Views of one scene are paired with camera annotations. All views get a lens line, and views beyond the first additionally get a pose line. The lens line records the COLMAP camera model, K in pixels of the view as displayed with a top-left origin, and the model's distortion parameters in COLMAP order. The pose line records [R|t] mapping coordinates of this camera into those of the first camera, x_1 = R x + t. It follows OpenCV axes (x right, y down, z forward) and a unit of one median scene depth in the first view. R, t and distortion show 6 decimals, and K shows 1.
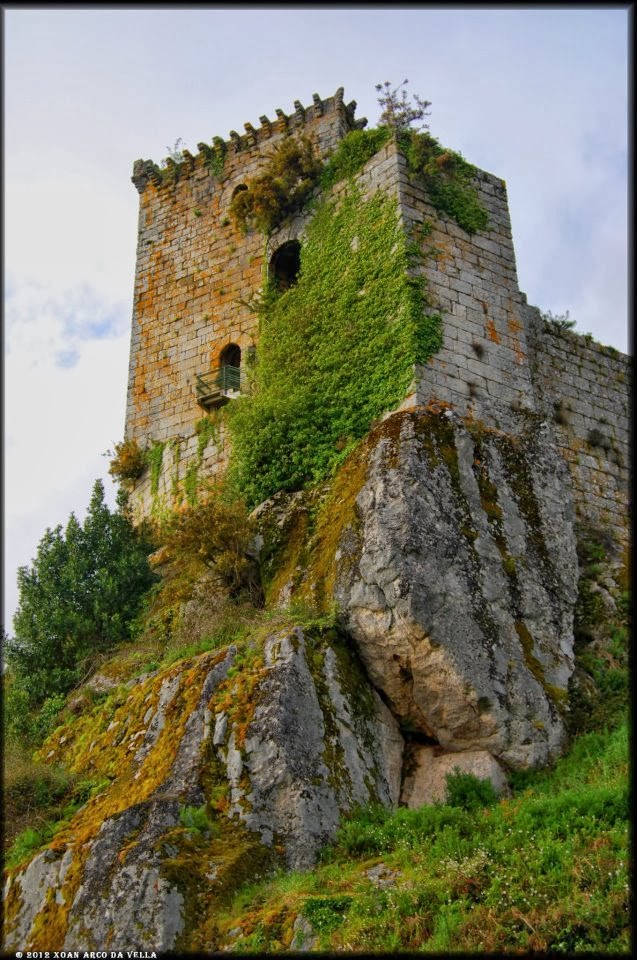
lens RADIAL K [[1189.7, 0, 315.5], [0, 1189.7, 483.4], [0, 0, 1]] dist [-0.015183, 0.000000]
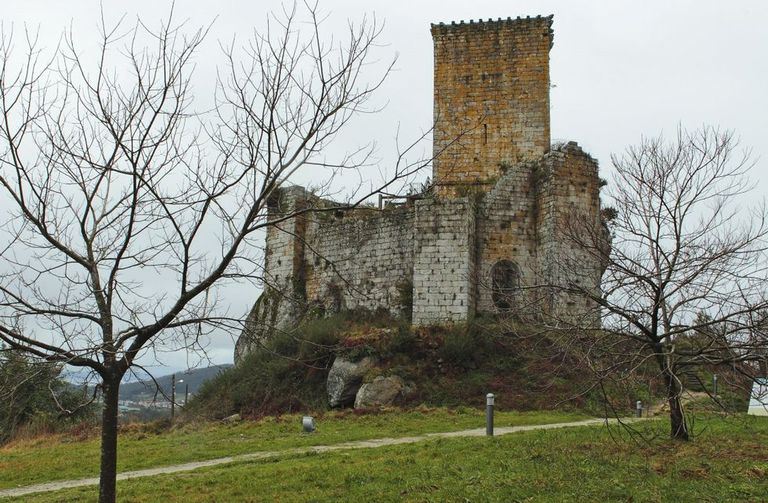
lens RADIAL K [[730.3, 0, 382.5], [0, 730.3, 250.0], [0, 0, 1]] dist [-0.087682, 0.000000]
pose [[0.268602, -0.132361, -0.954114, 1.240882], [0.454658, 0.890655, 0.004438, -0.009466], [0.849199, -0.434988, 0.299411, 0.352014]]
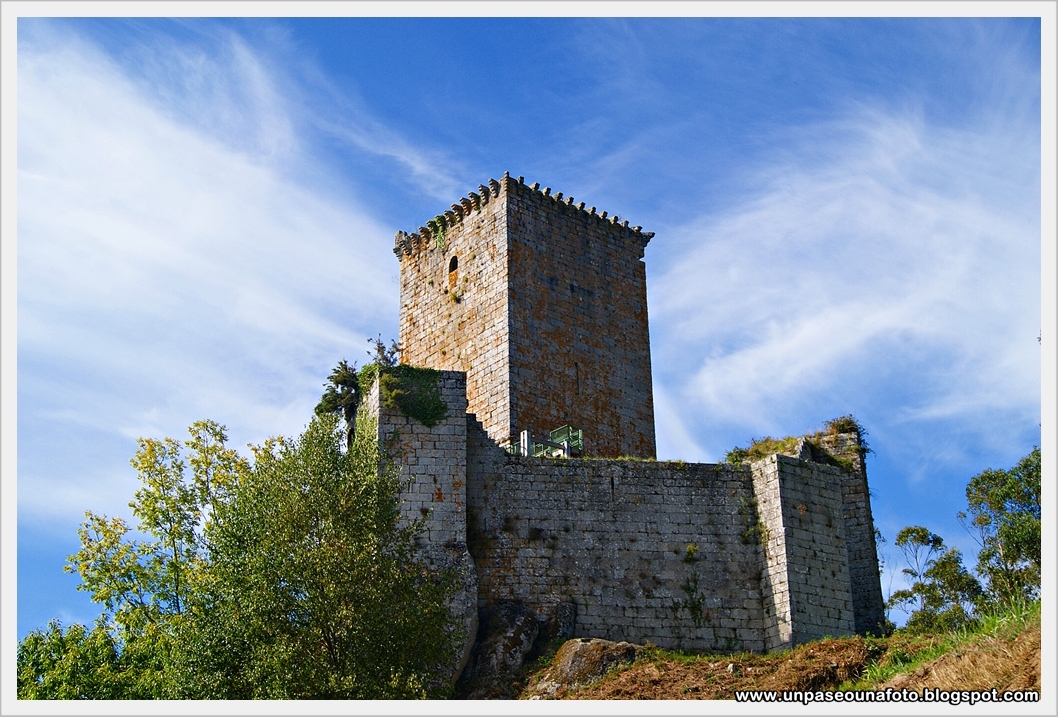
lens RADIAL K [[1363.1, 0, 536.1], [0, 1363.1, 358.6], [0, 0, 1]] dist [-0.065901, 0.000000]
pose [[0.924105, -0.153425, -0.349987, 0.550362], [0.189803, 0.979186, 0.071906, -0.241218], [0.331670, -0.132878, 0.933991, -0.402929]]
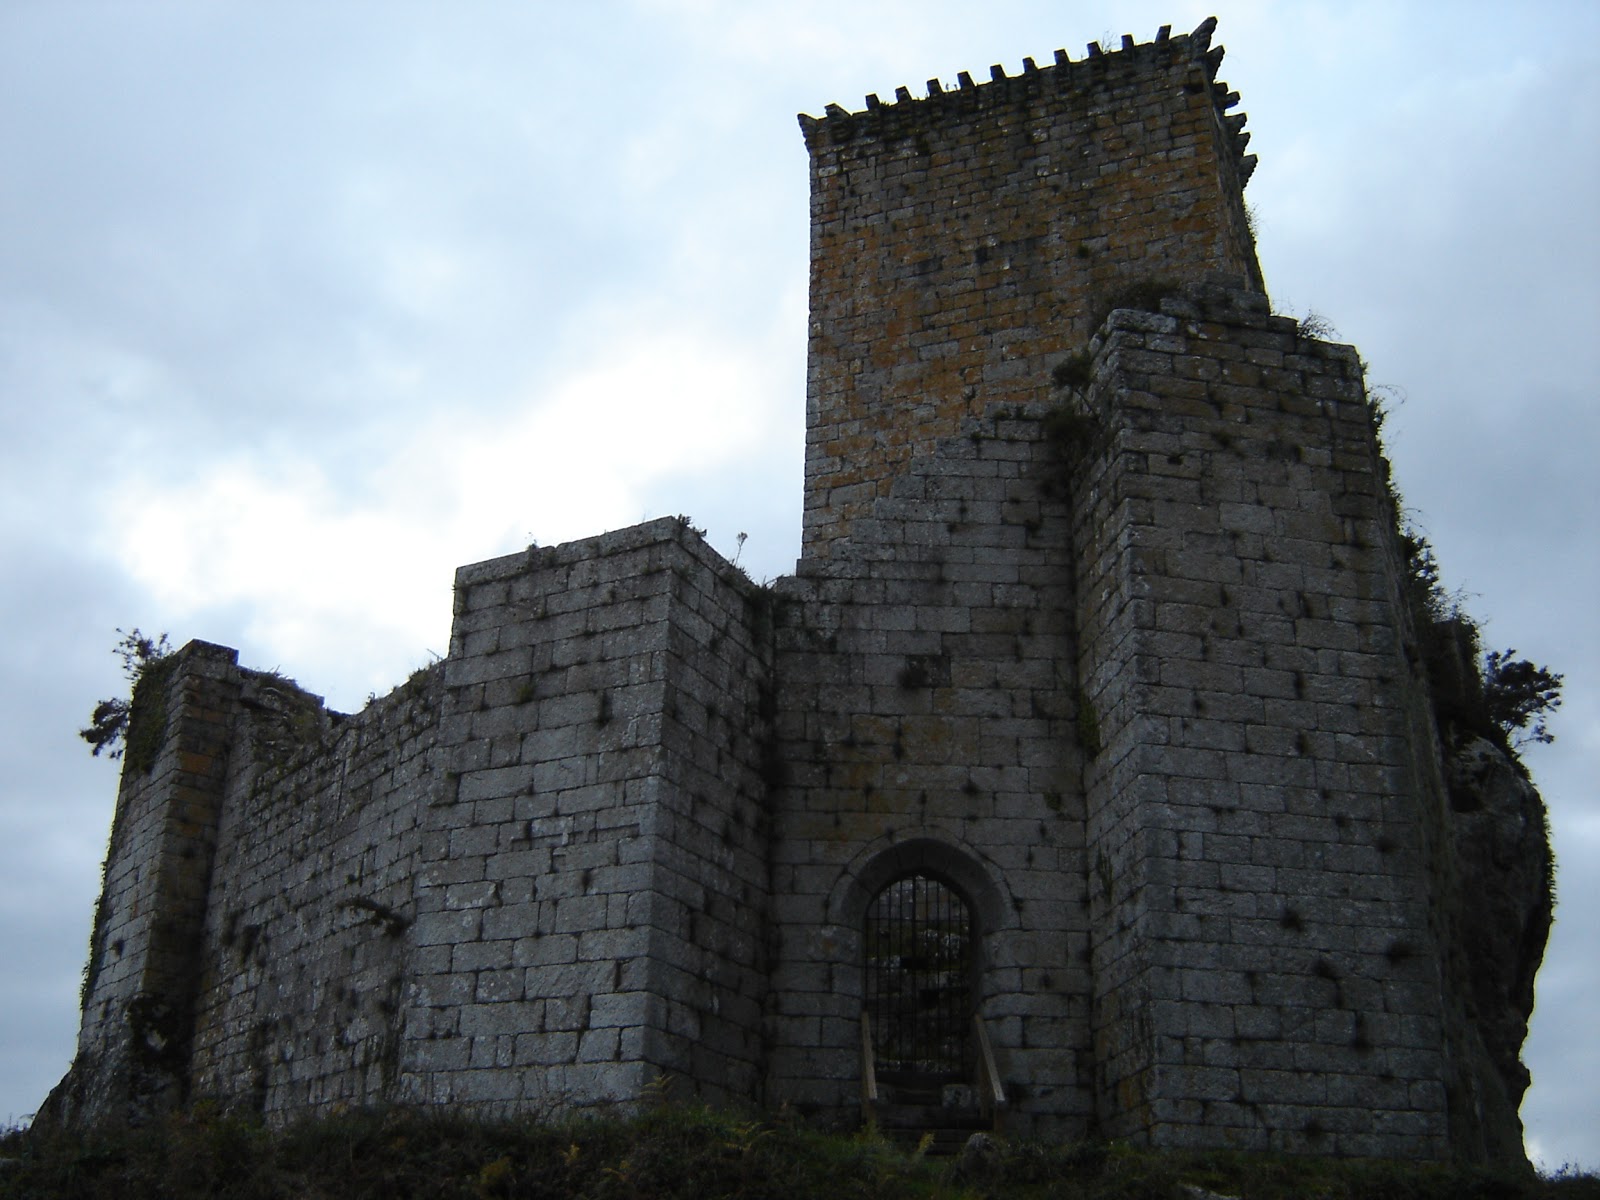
lens RADIAL K [[1787.2, 0, 806.0], [0, 1787.2, 592.1], [0, 0, 1]] dist [-0.119251, 0.000000]
pose [[0.111184, -0.395551, -0.911689, 0.794425], [0.476435, 0.826299, -0.300400, 0.159891], [0.872151, -0.400961, 0.280325, 0.653916]]
